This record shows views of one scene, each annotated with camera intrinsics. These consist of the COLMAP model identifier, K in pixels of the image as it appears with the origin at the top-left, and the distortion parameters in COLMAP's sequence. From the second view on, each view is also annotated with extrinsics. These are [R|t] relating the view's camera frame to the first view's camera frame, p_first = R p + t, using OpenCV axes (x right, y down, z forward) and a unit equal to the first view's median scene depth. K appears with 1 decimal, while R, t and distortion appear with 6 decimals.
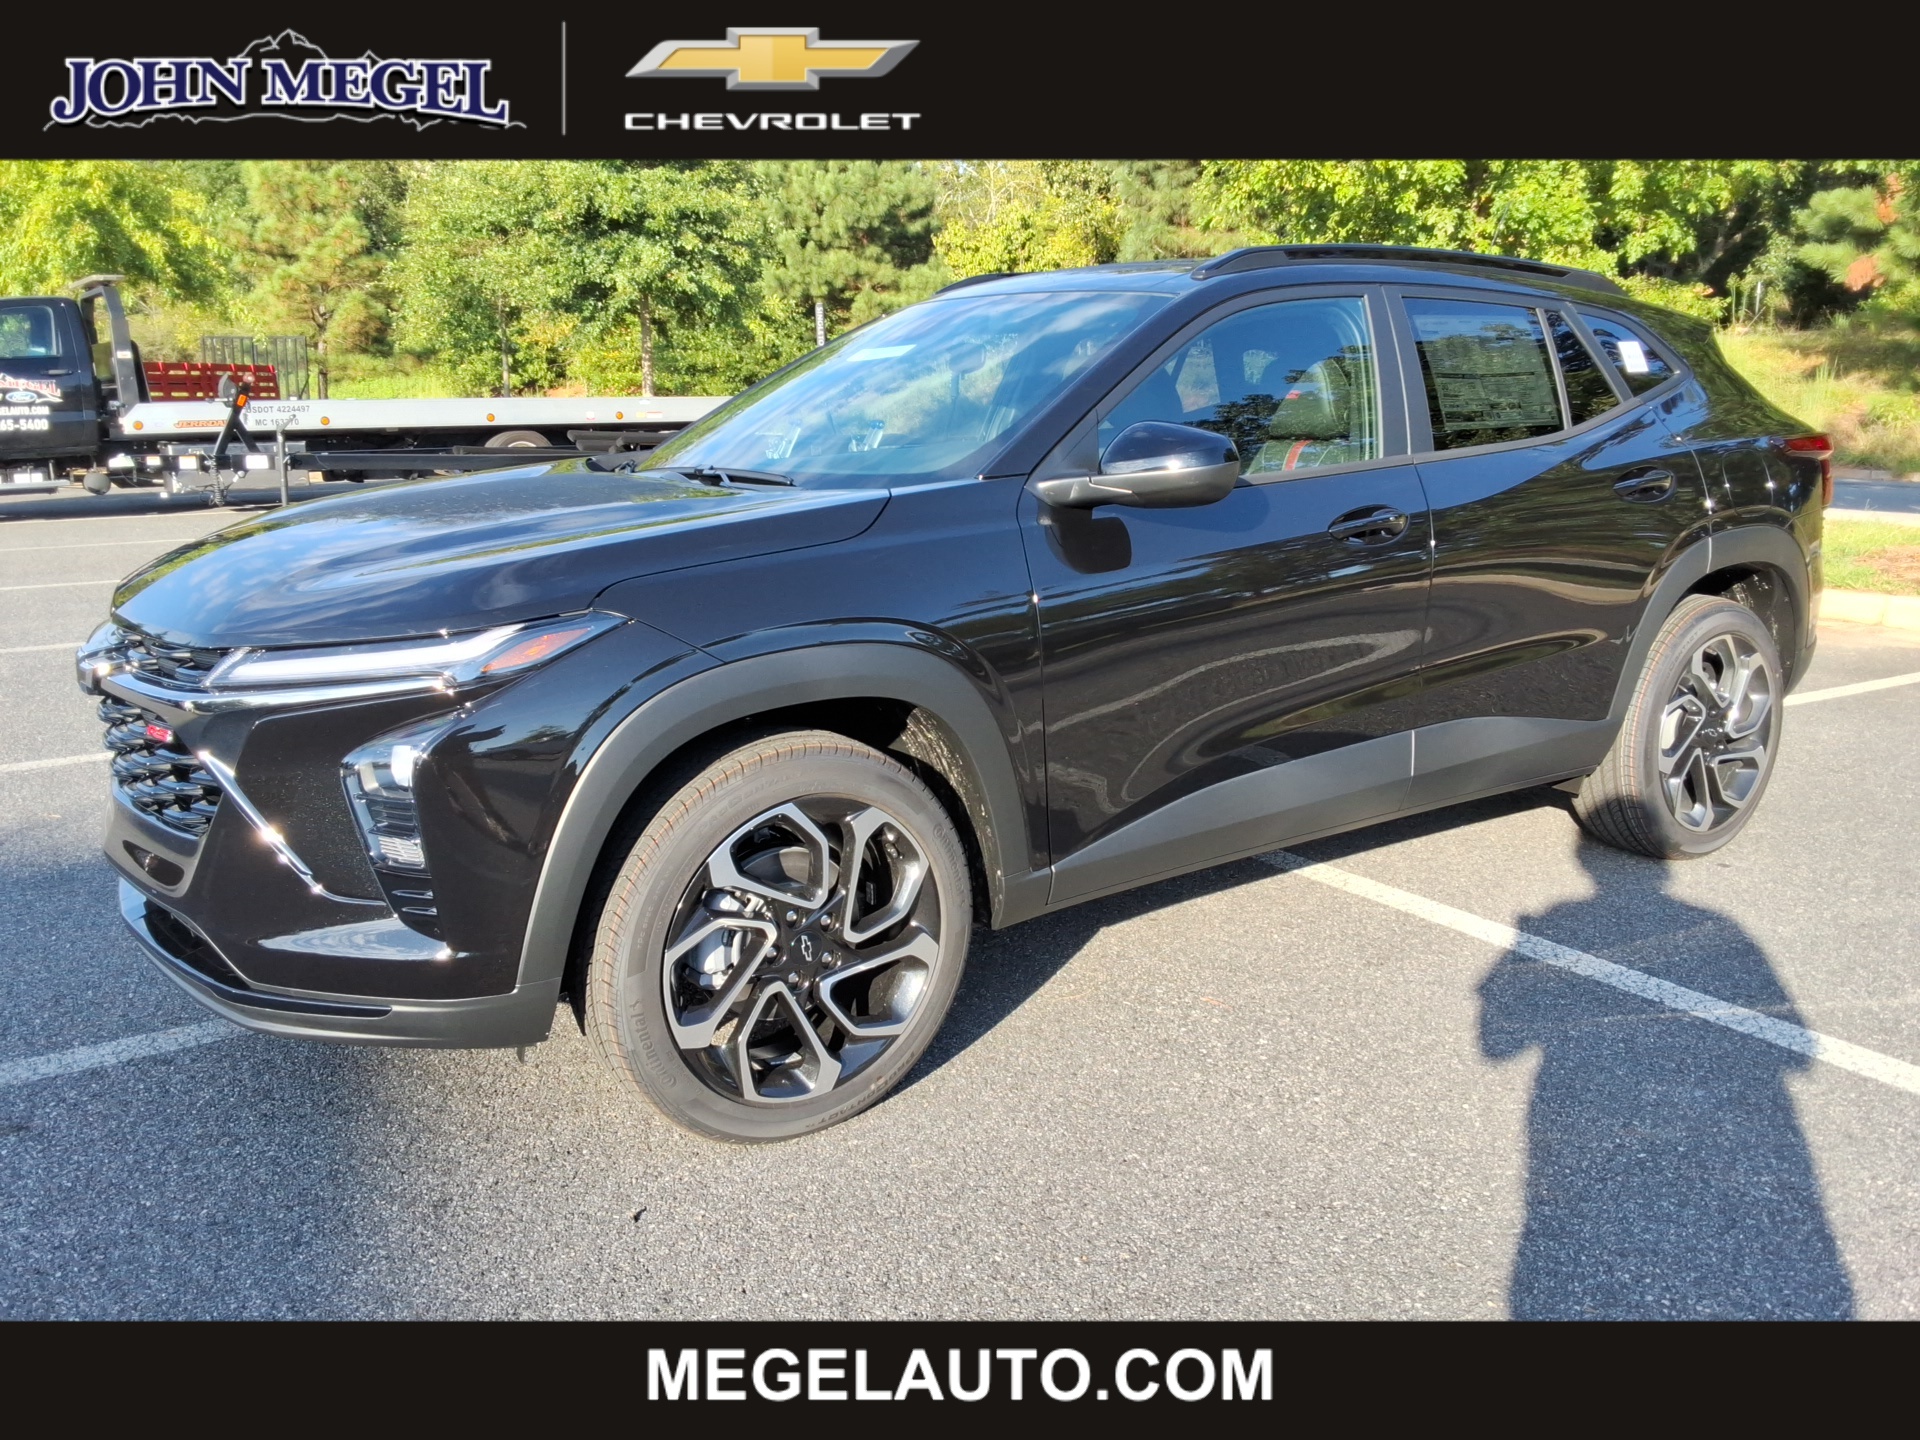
lens RADIAL K [[1541.9, 0, 979.7], [0, 1541.9, 717.2], [0, 0, 1]] dist [0.111956, -0.171764]
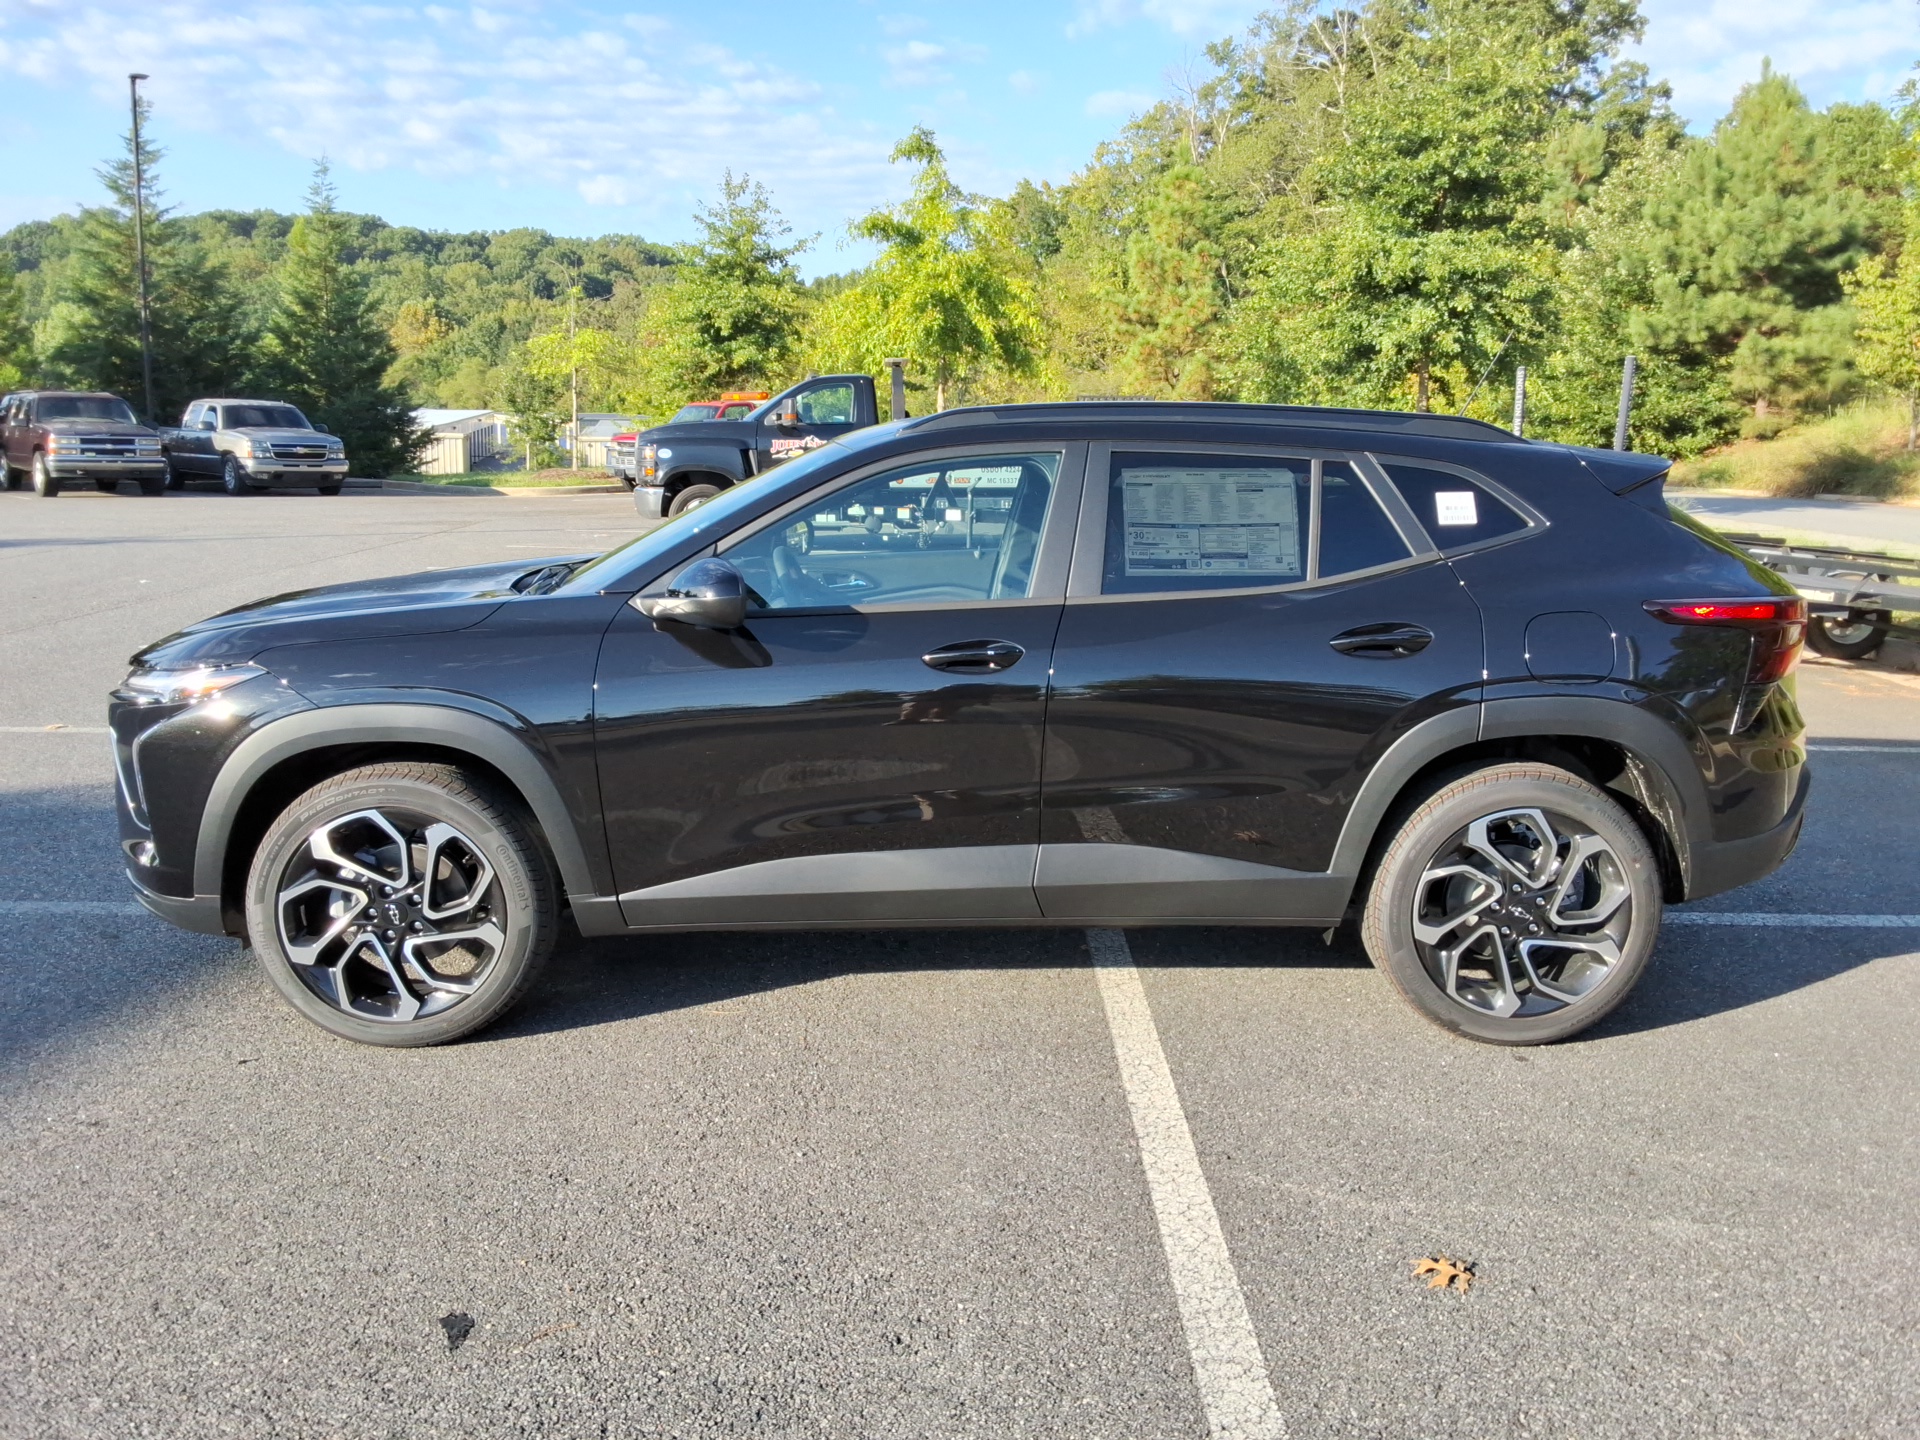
lens RADIAL K [[1541.9, 0, 979.7], [0, 1541.9, 717.2], [0, 0, 1]] dist [0.111956, -0.171764]
pose [[0.833583, 0.115070, -0.540276, 0.095282], [-0.129112, 0.991558, 0.011980, -0.010211], [0.537094, 0.059770, 0.841402, 0.006150]]
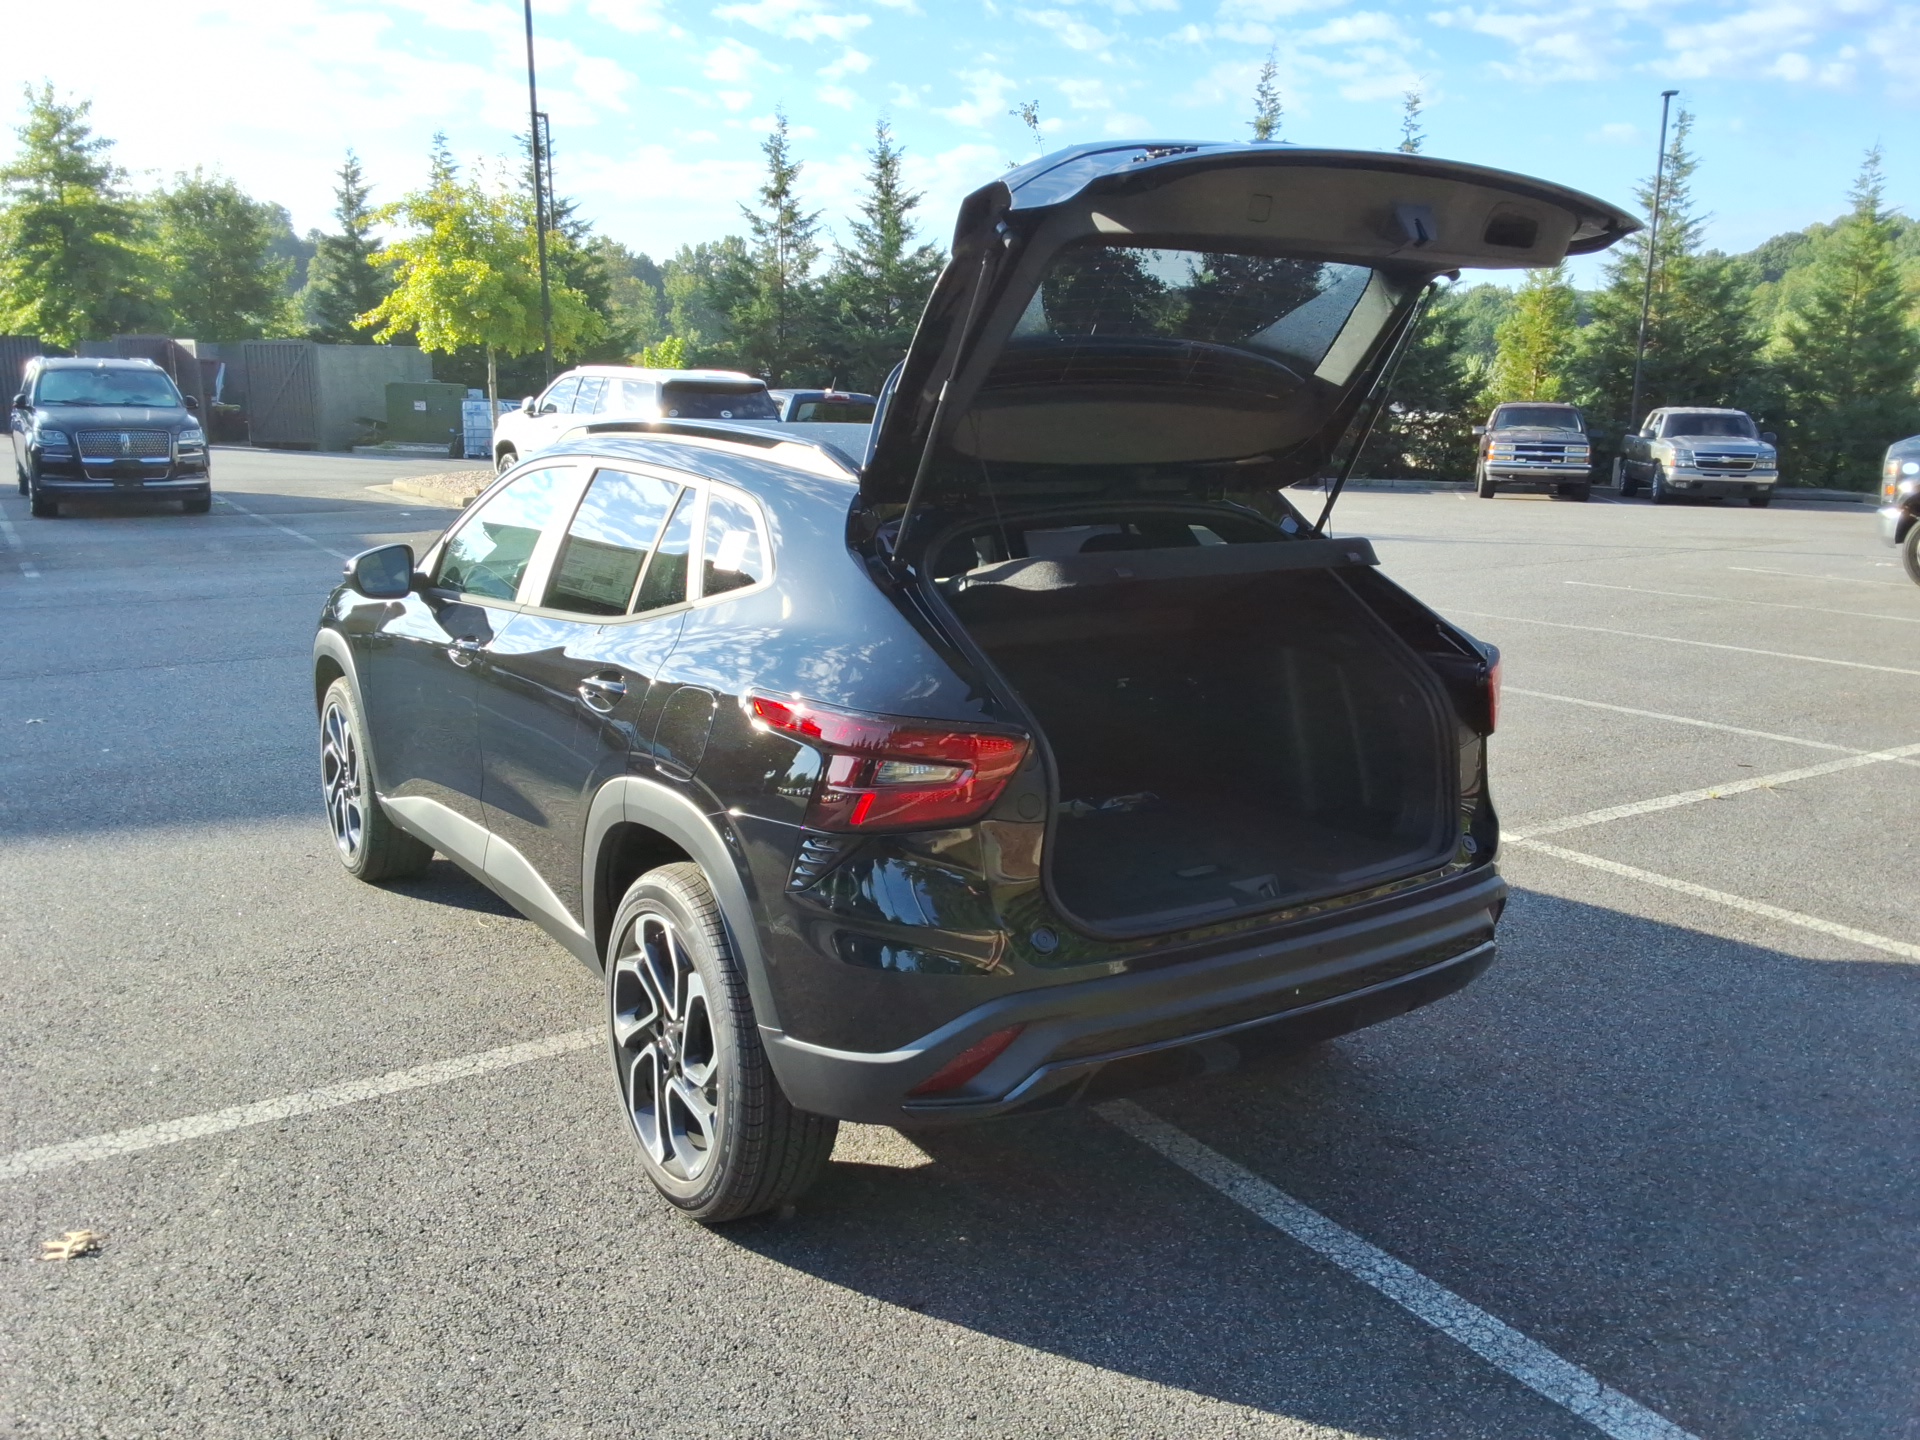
lens RADIAL K [[1541.5, 0, 977.5], [0, 1541.5, 726.9], [0, 0, 1]] dist [0.117383, -0.174640]
pose [[-0.025032, 0.202543, -0.978953, 0.164074], [-0.219862, 0.954168, 0.203037, -0.045385], [0.975210, 0.220317, 0.020646, 0.155649]]
